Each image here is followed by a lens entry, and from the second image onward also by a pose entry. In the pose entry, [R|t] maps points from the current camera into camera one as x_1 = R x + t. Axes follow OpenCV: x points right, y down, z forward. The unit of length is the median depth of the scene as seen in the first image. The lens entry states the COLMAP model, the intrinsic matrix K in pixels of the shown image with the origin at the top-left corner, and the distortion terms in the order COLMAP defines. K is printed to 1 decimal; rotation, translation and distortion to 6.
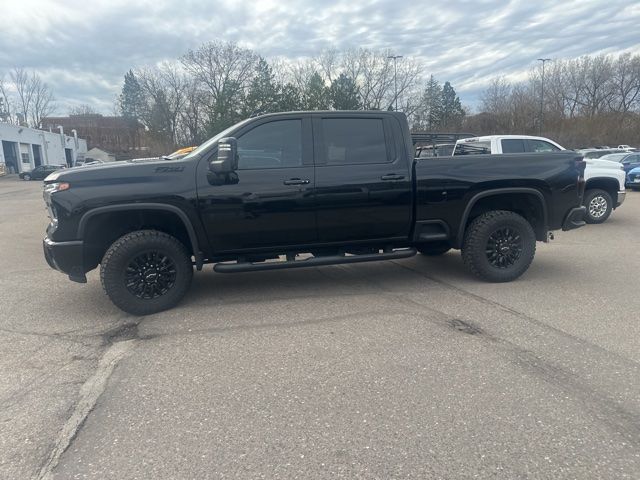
lens RADIAL K [[454.2, 0, 321.5], [0, 454.2, 245.2], [0, 0, 1]] dist [0.034184, -0.038481]
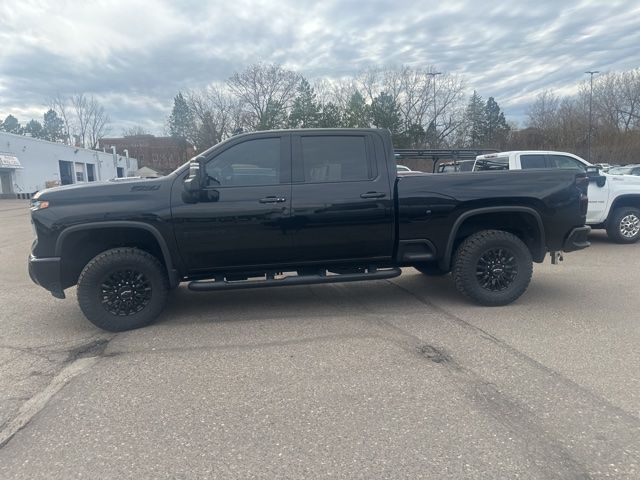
lens RADIAL K [[454.2, 0, 321.4], [0, 454.2, 242.6], [0, 0, 1]] dist [0.034184, -0.038481]
pose [[0.995449, 0.008403, -0.094925, 0.066324], [-0.012368, 0.999072, -0.041261, -0.003295], [0.094490, 0.042247, 0.994629, 0.013424]]
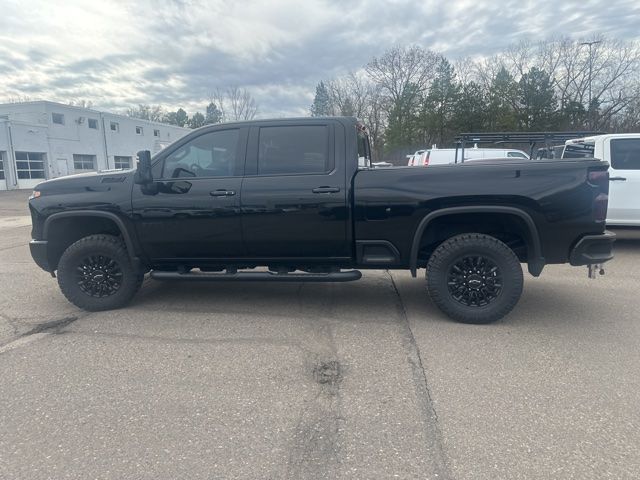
lens RADIAL K [[453.9, 0, 321.7], [0, 453.9, 237.0], [0, 0, 1]] dist [0.021843, -0.027153]
pose [[0.918652, 0.057902, -0.390802, 0.237340], [-0.066408, 0.997758, -0.008277, -0.023633], [0.389447, 0.033556, 0.920437, 0.086246]]
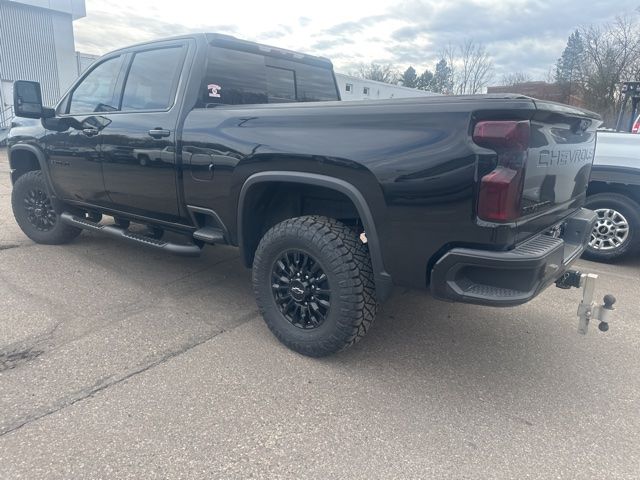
lens RADIAL K [[453.9, 0, 321.9], [0, 453.9, 235.5], [0, 0, 1]] dist [0.021843, -0.027153]
pose [[0.616057, 0.214170, -0.758027, 0.404353], [-0.179910, 0.975148, 0.129300, -0.062202], [0.766881, 0.056721, 0.639278, 0.357074]]
